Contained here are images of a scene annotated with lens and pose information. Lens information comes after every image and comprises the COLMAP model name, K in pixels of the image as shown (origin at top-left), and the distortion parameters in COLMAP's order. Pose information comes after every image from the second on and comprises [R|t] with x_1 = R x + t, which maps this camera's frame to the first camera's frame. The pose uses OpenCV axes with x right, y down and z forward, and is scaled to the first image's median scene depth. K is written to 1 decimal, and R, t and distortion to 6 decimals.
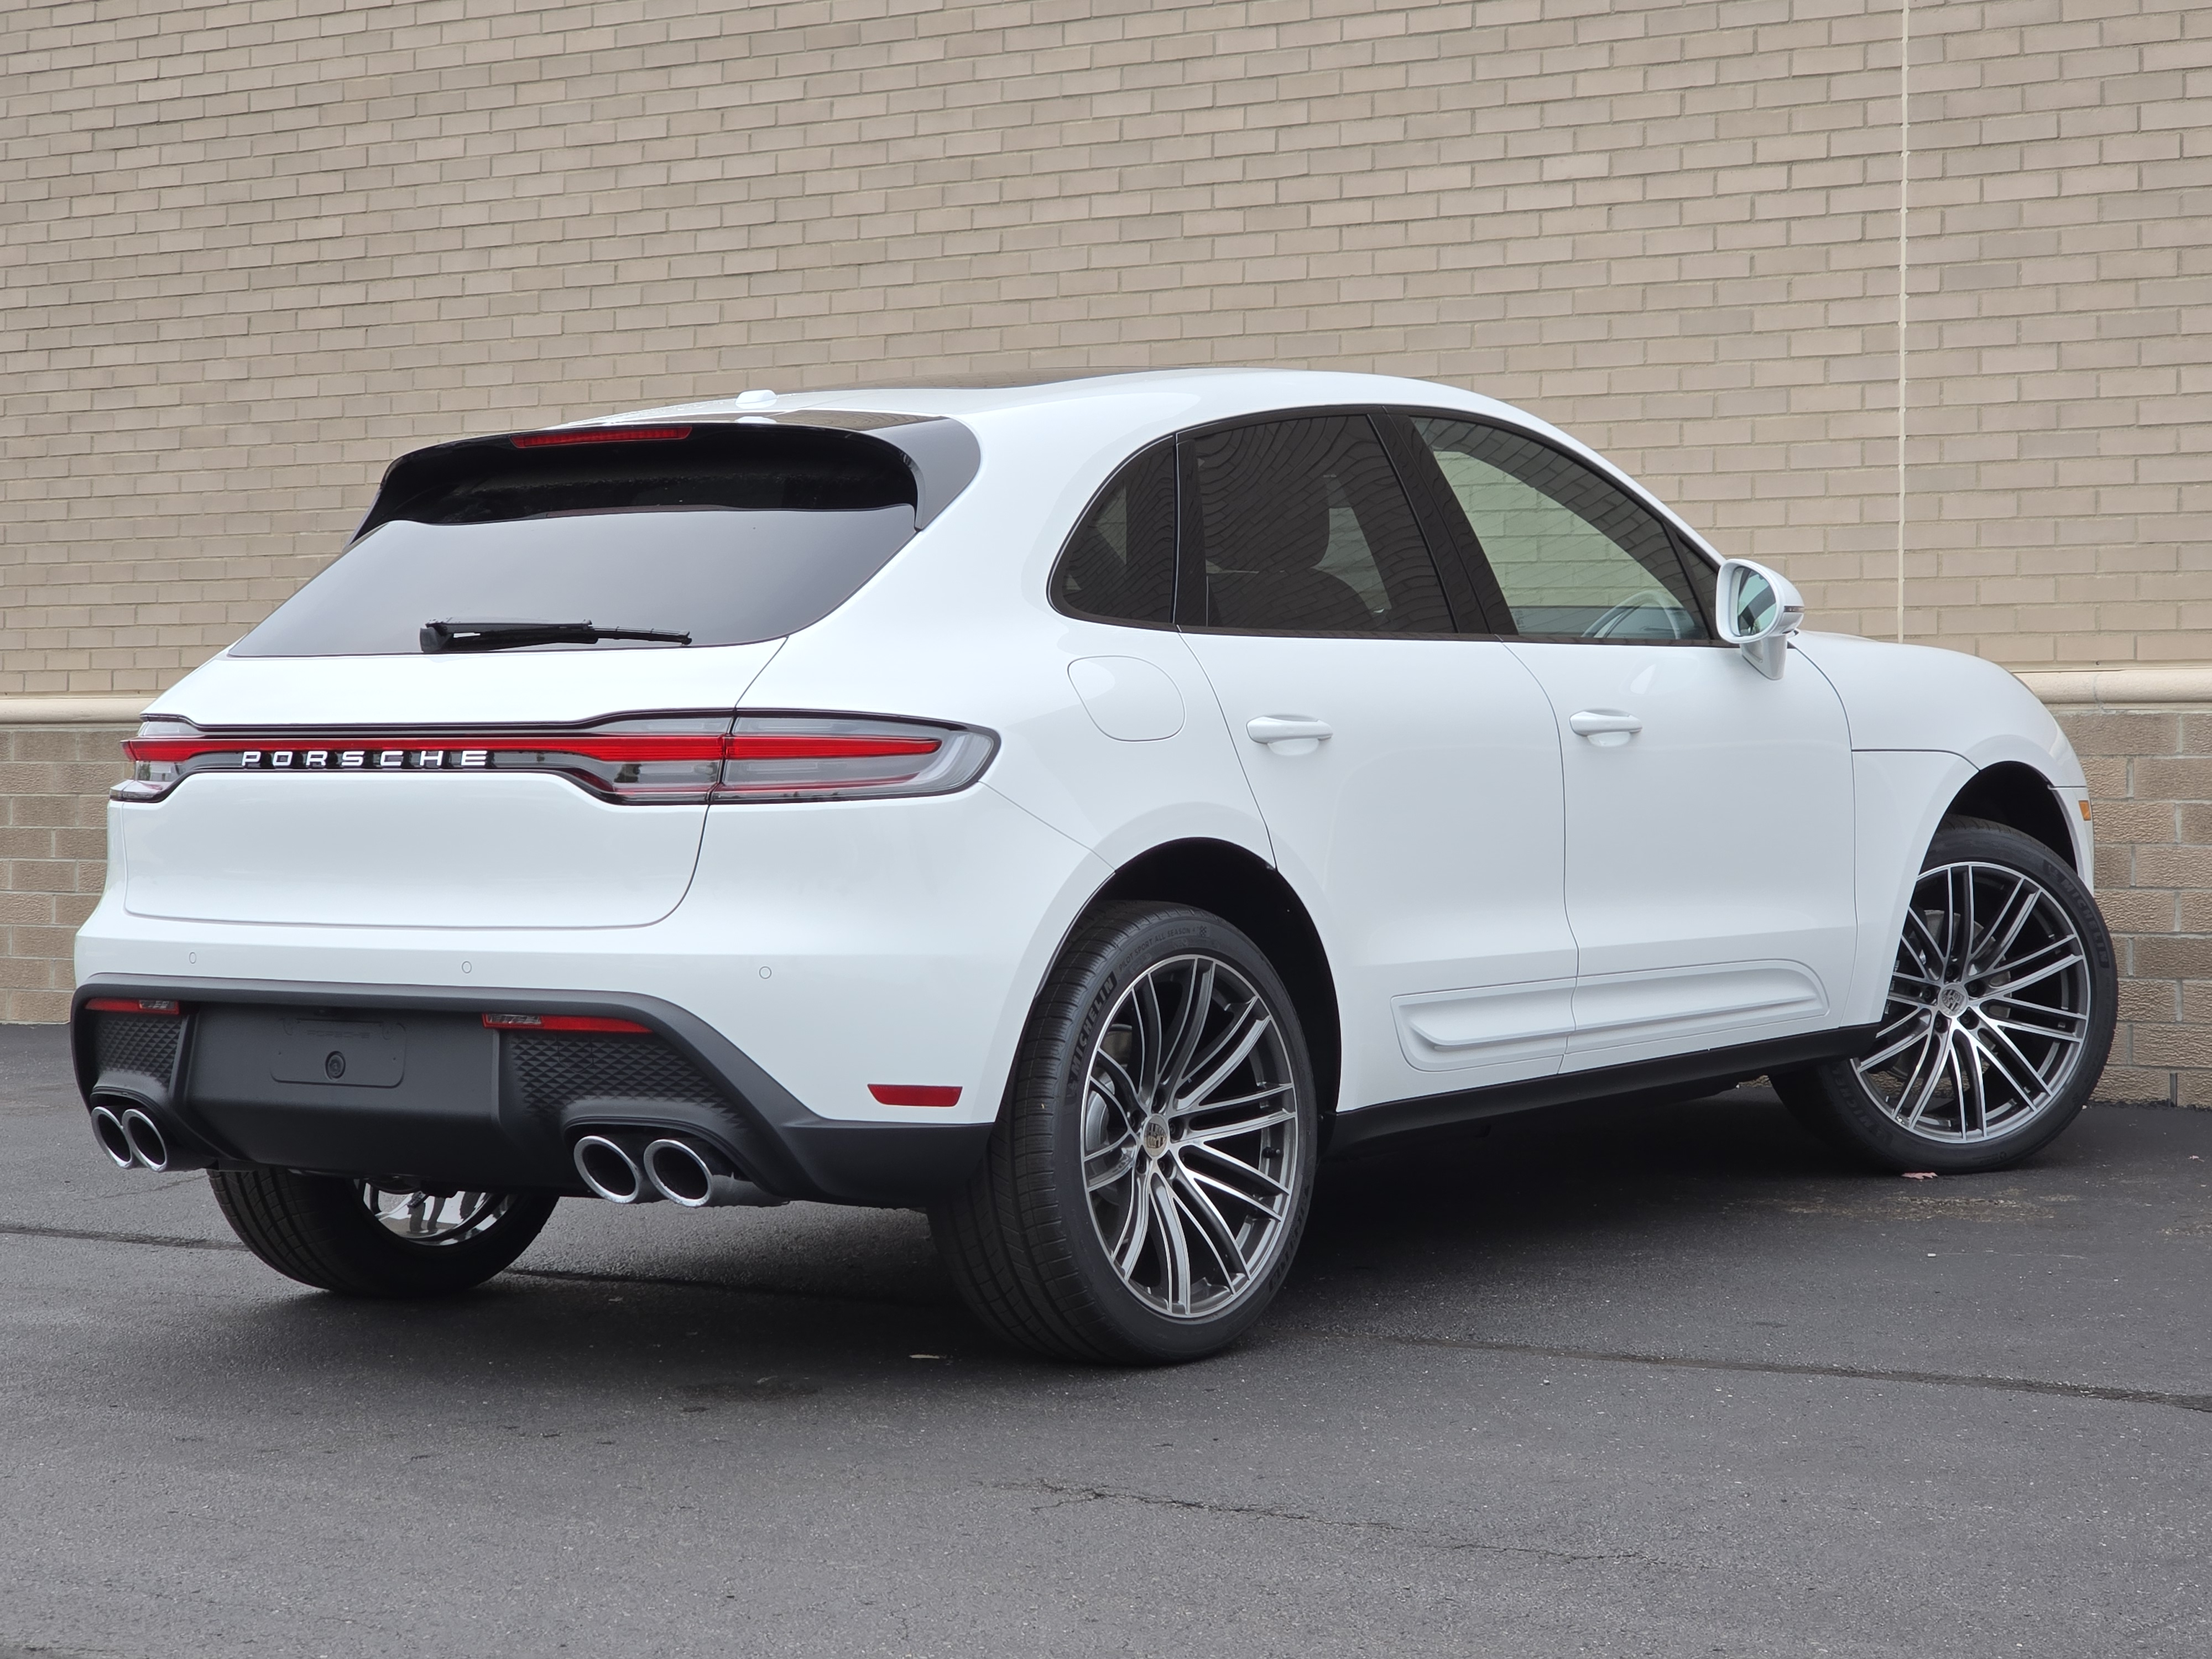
lens RADIAL K [[5000.1, 0, 1106.0], [0, 5000.1, 829.5], [0, 0, 1]] dist [-0.140447, 1.769625]
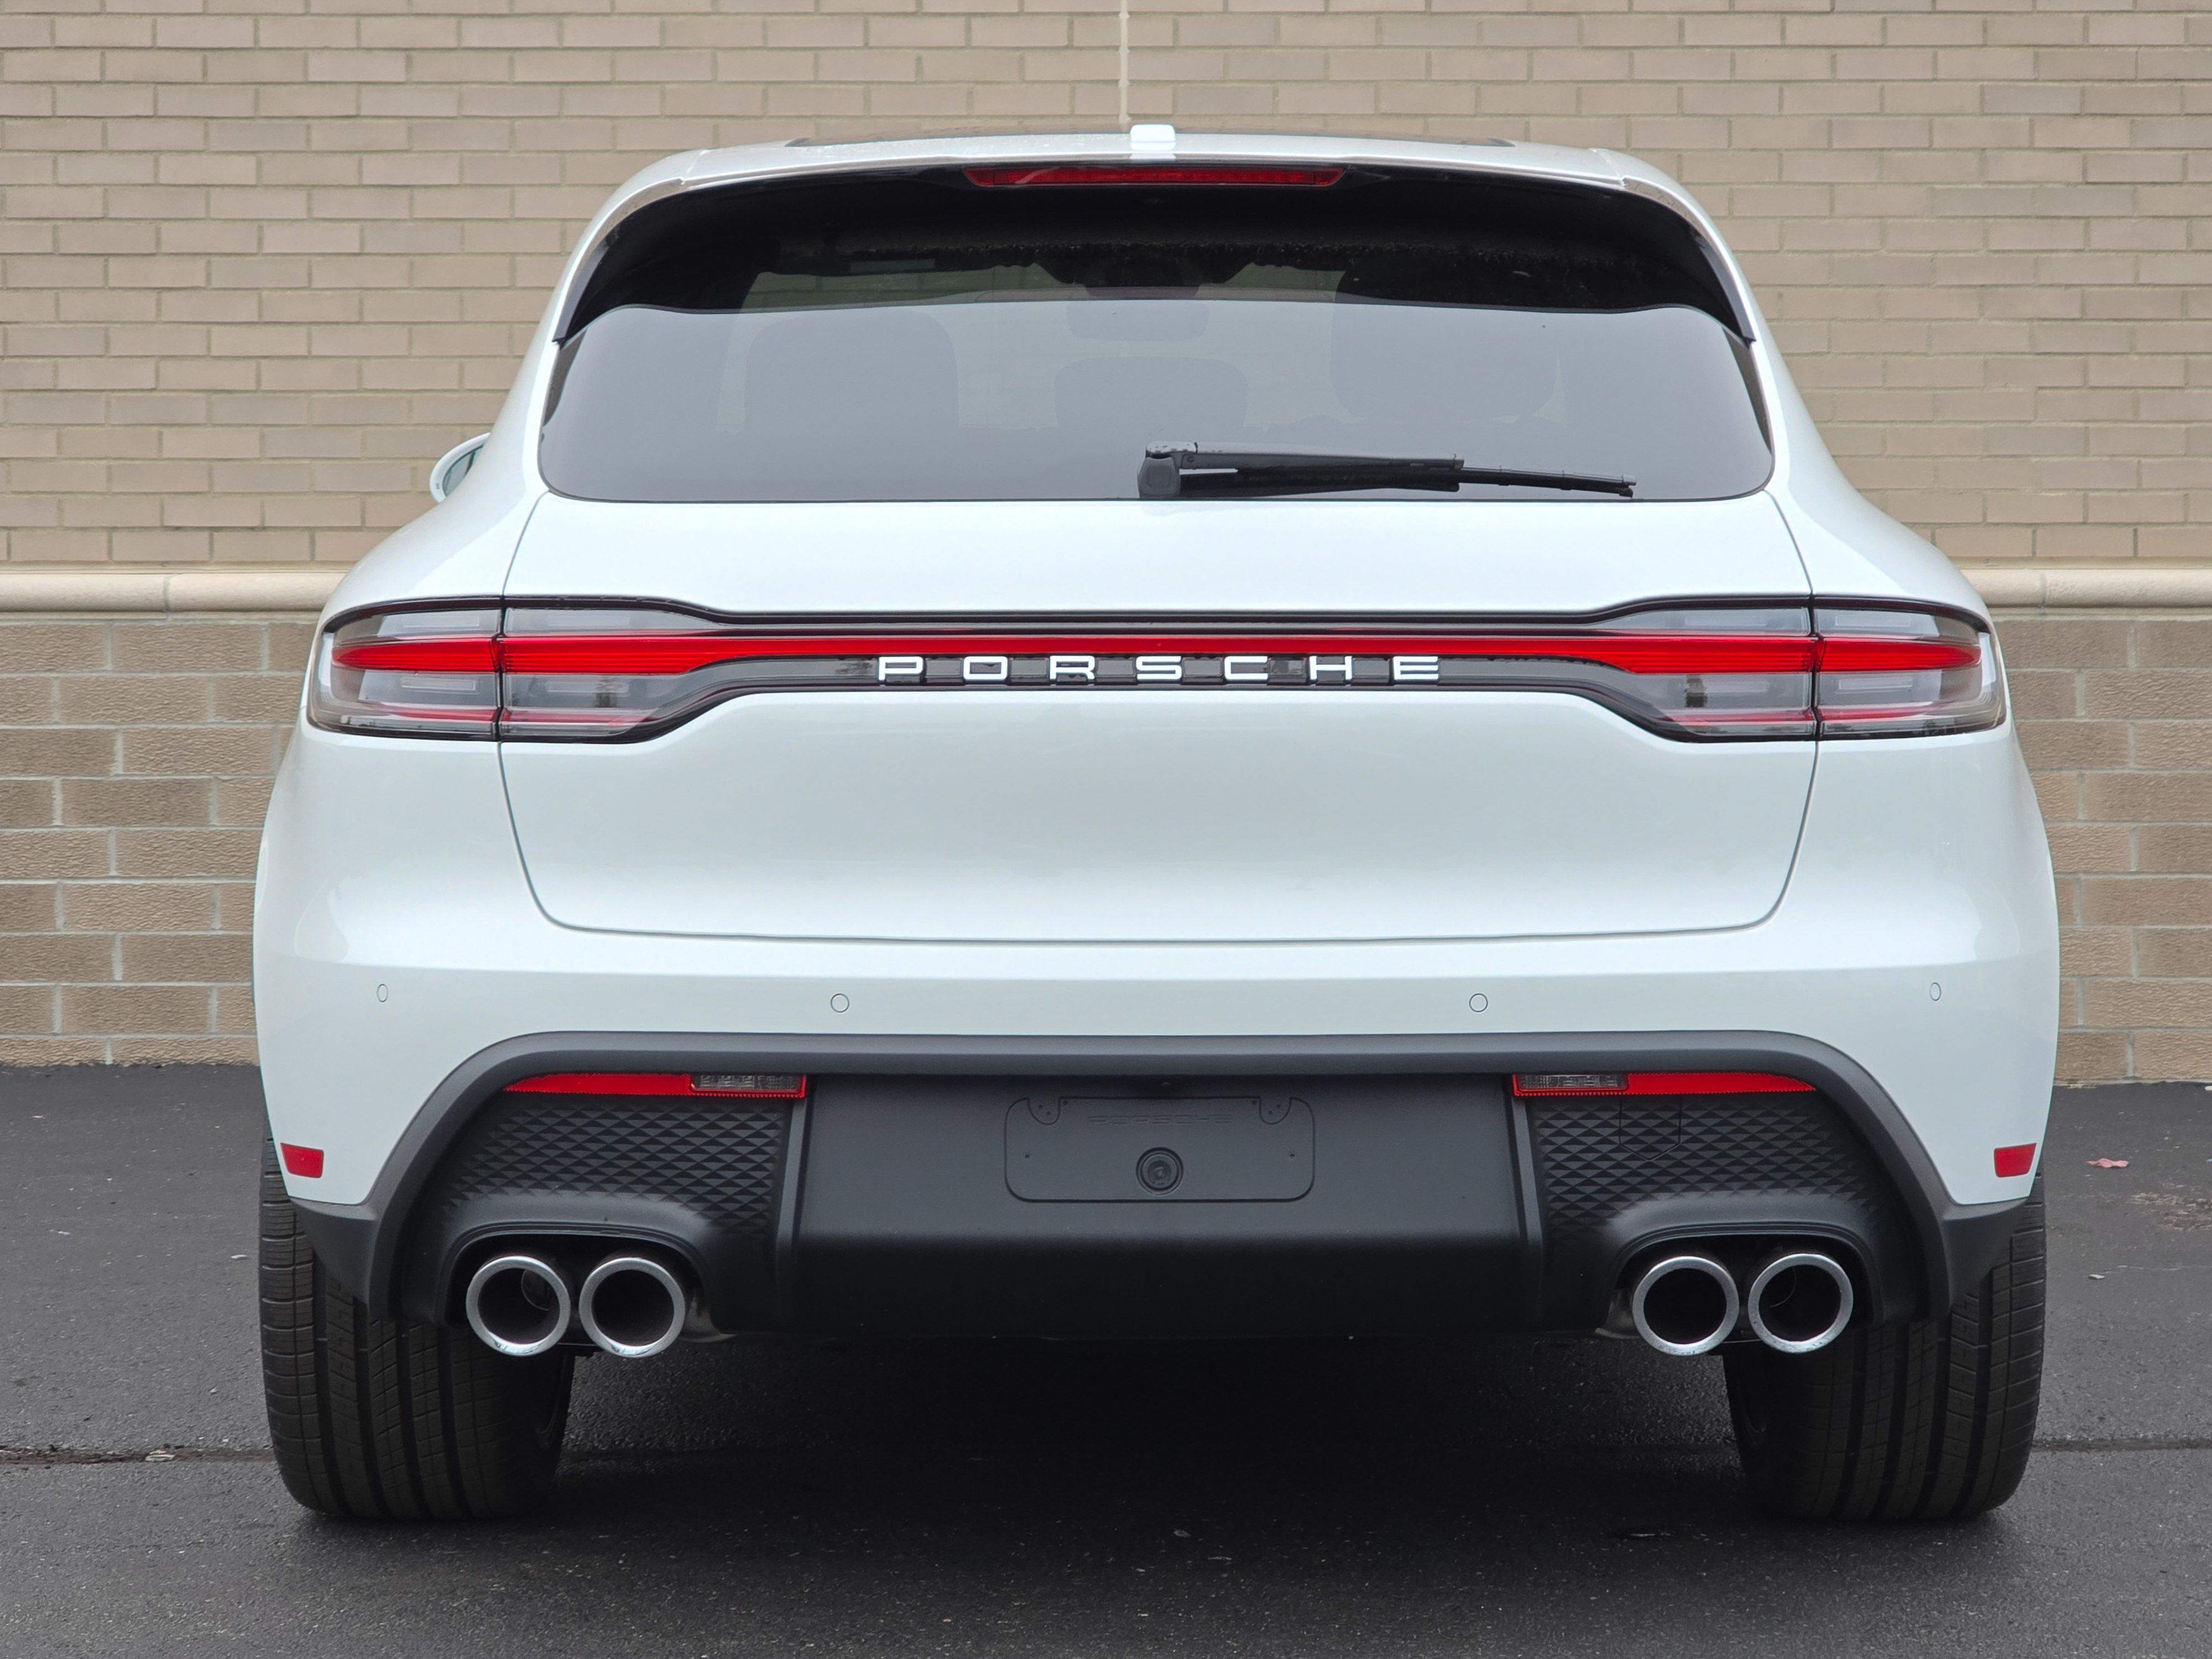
lens RADIAL K [[5000.1, 0, 1106.0], [0, 5000.1, 829.5], [0, 0, 1]] dist [-0.140447, 1.769625]
pose [[0.799582, -0.017757, 0.600294, -0.354199], [0.007870, 0.999787, 0.019091, -0.004178], [-0.600505, -0.010541, 0.799552, 0.343488]]
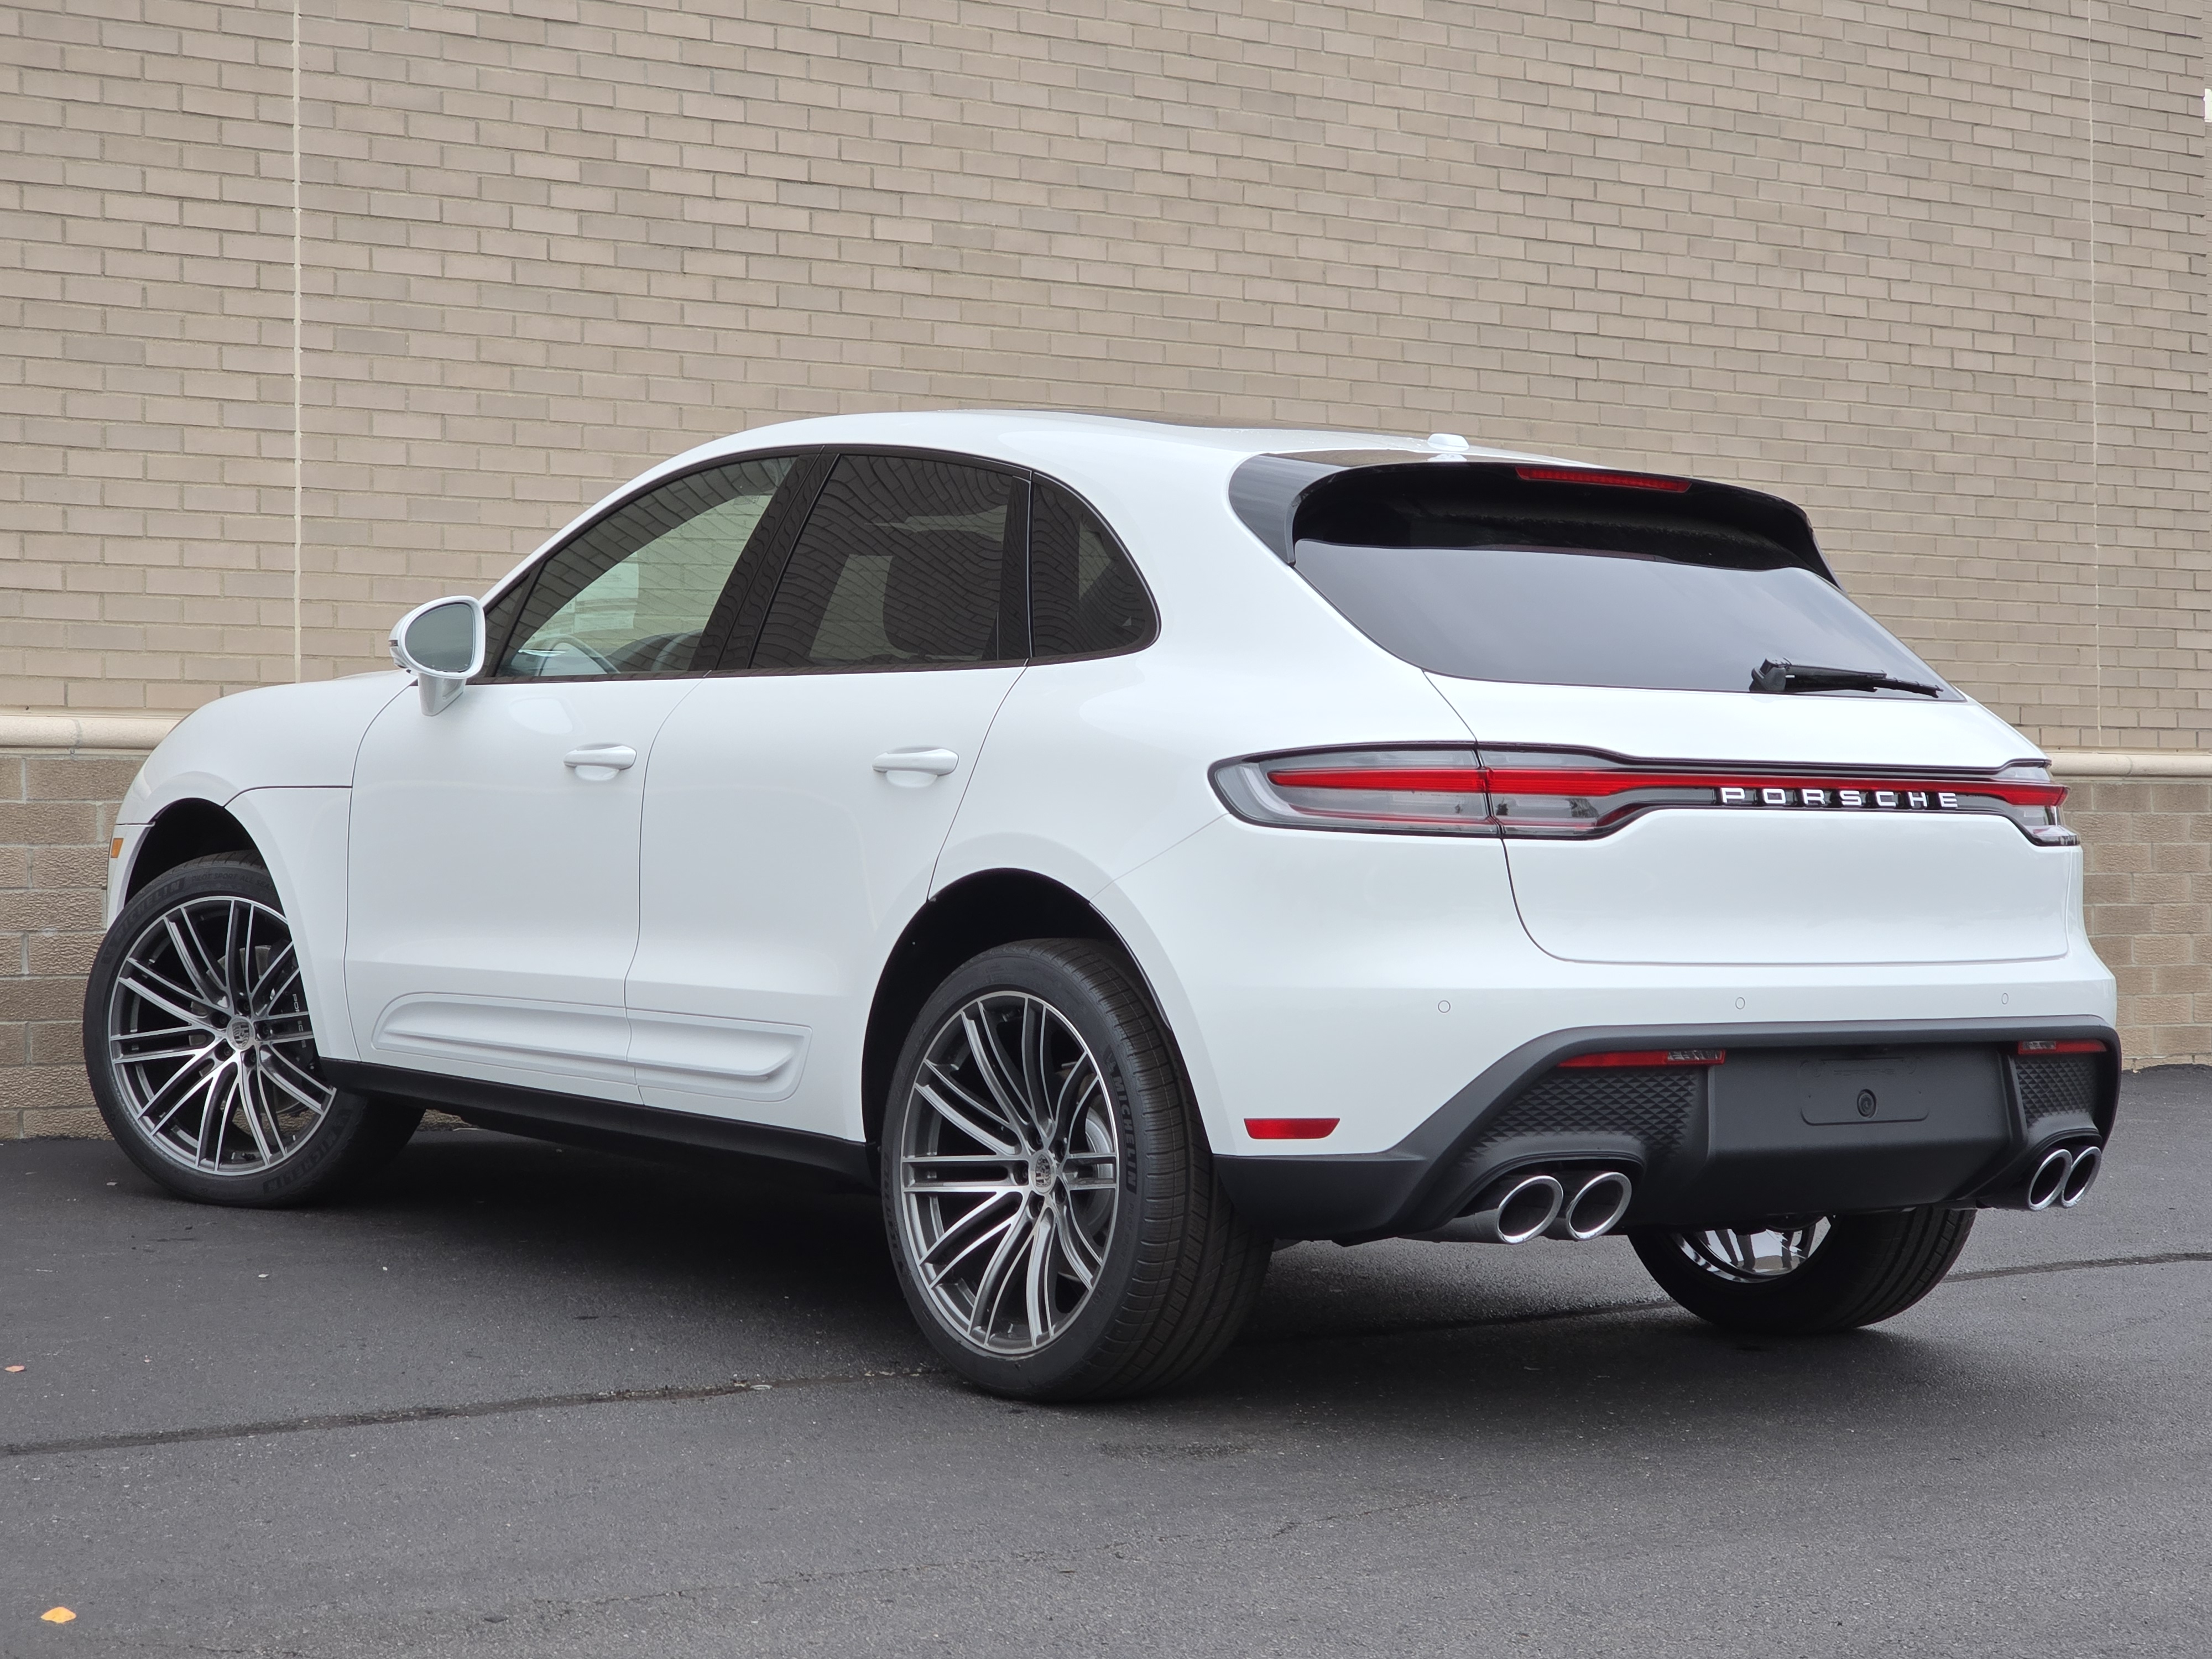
lens RADIAL K [[4712.3, 0, 1106.0], [0, 4712.3, 829.5], [0, 0, 1]] dist [-0.043323, 0.969765]
pose [[0.270215, 0.005523, 0.962784, -0.742185], [0.005126, 0.999961, -0.007175, -0.001198], [-0.962786, 0.006874, 0.270176, 0.597060]]
